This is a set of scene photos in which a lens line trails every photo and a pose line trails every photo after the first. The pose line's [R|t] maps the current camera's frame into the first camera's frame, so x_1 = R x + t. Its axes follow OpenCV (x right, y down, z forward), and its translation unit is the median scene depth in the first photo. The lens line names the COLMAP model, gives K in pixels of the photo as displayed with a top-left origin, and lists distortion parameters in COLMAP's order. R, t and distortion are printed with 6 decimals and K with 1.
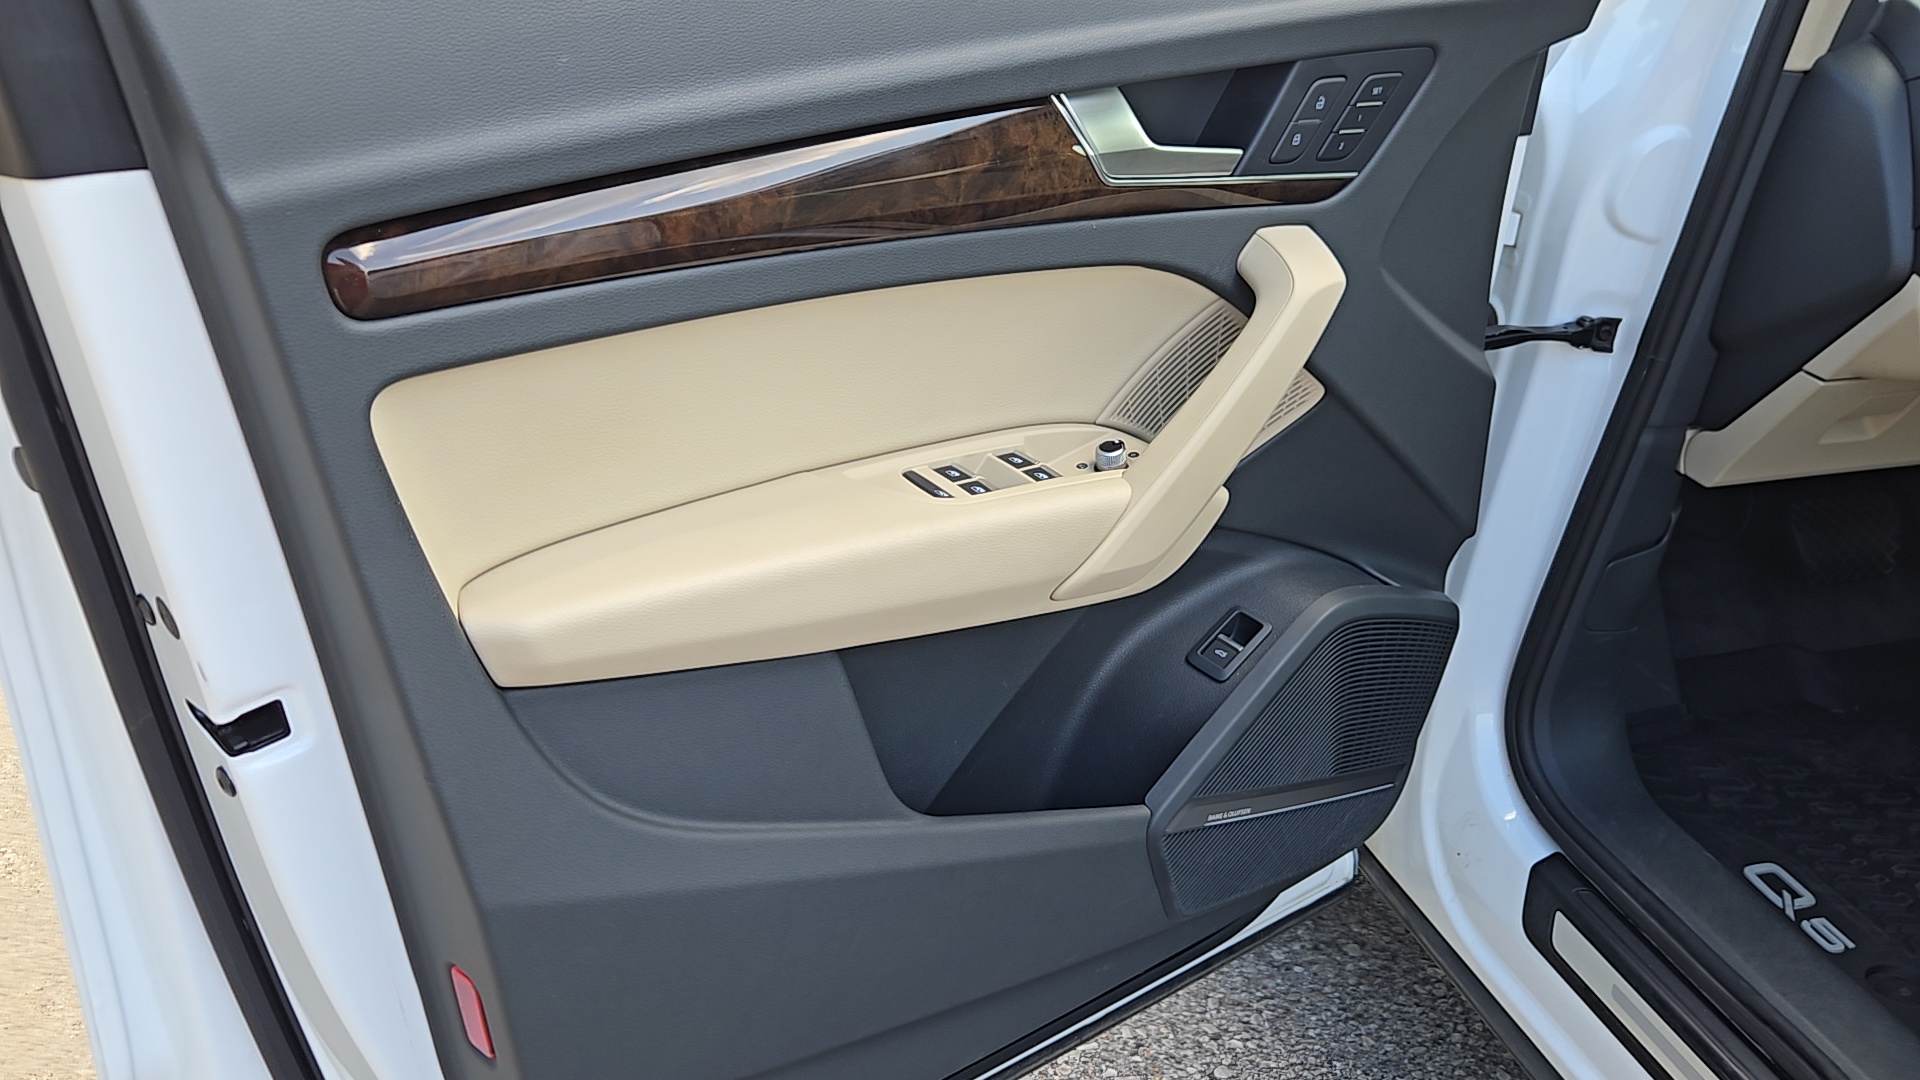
lens RADIAL K [[1619.2, 0, 944.6], [0, 1619.2, 558.0], [0, 0, 1]] dist [-0.007053, 0.002718]
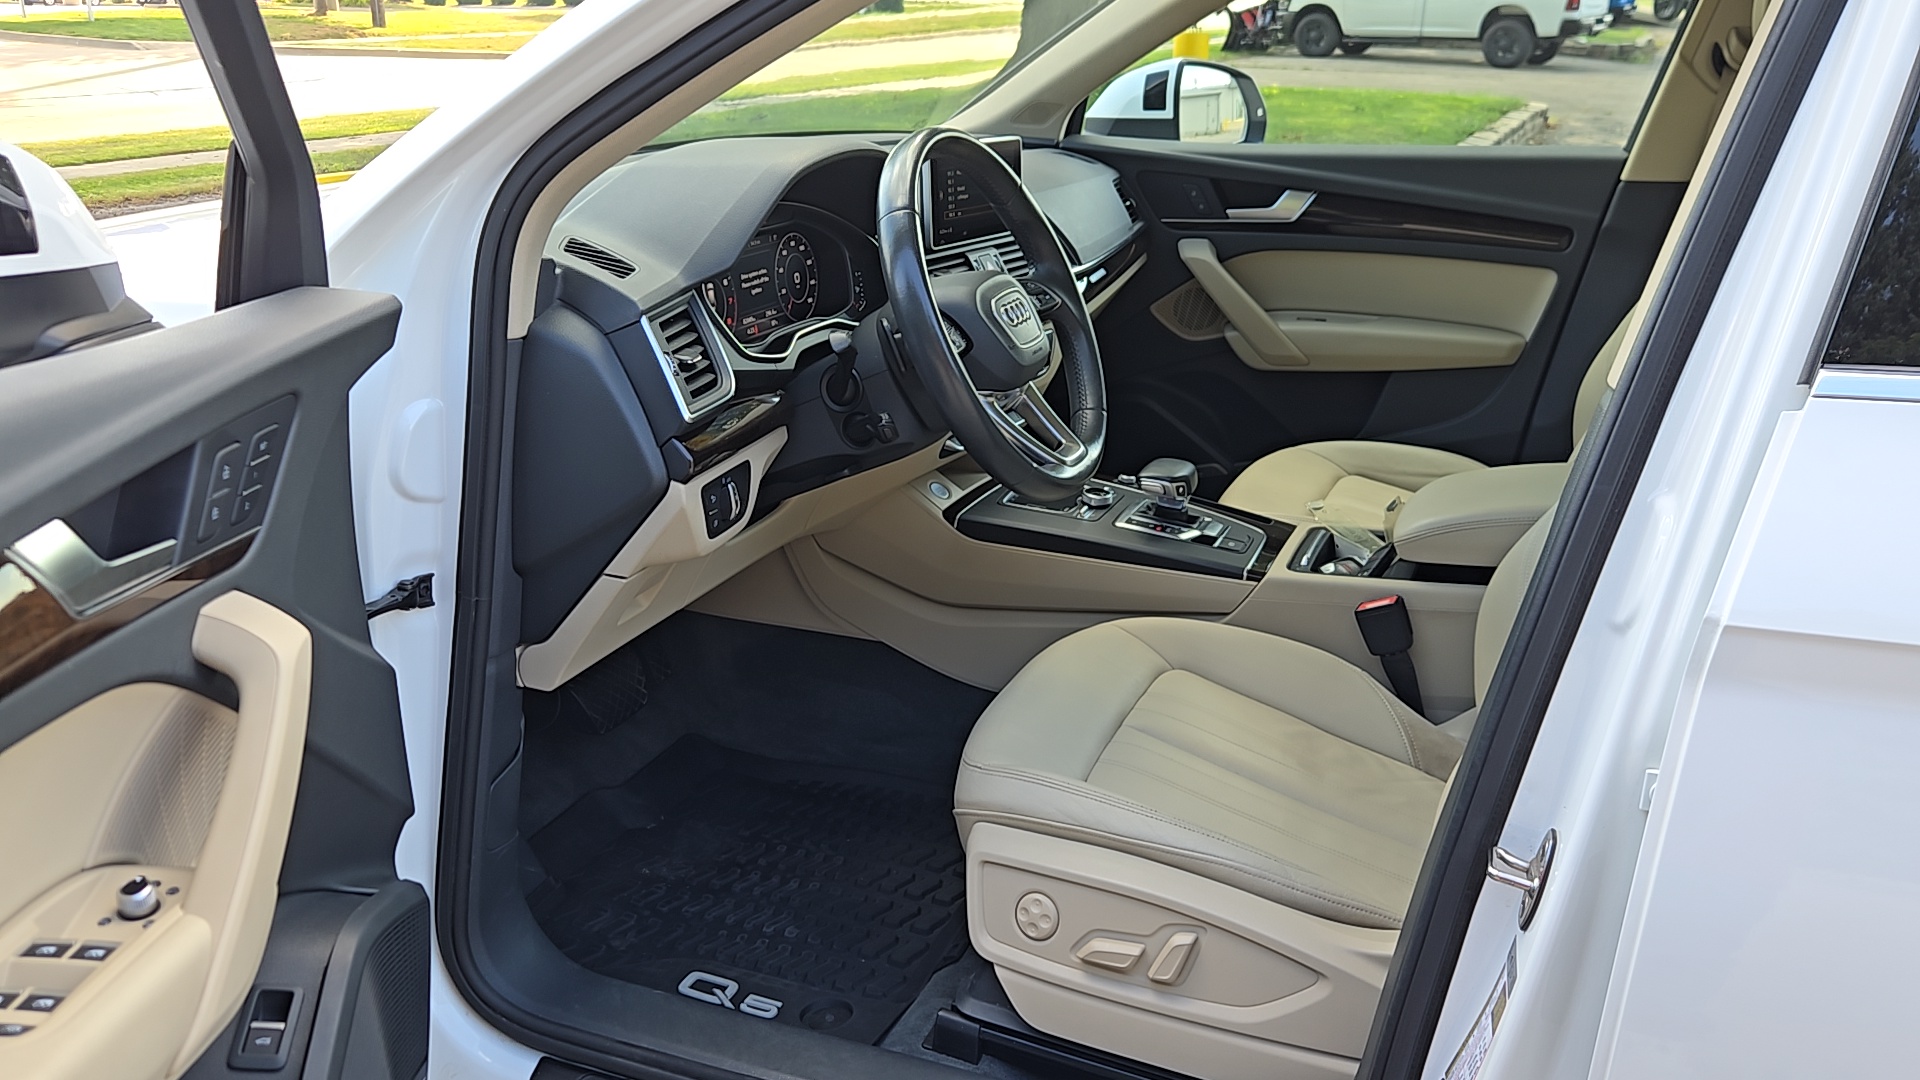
lens RADIAL K [[1618.4, 0, 960.0], [0, 1618.4, 540.0], [0, 0, 1]] dist [0.006712, -0.004415]
pose [[0.597081, -0.264146, 0.757444, -0.187842], [0.353150, 0.934362, 0.047461, -0.096758], [-0.720264, 0.239153, 0.651173, 0.035637]]
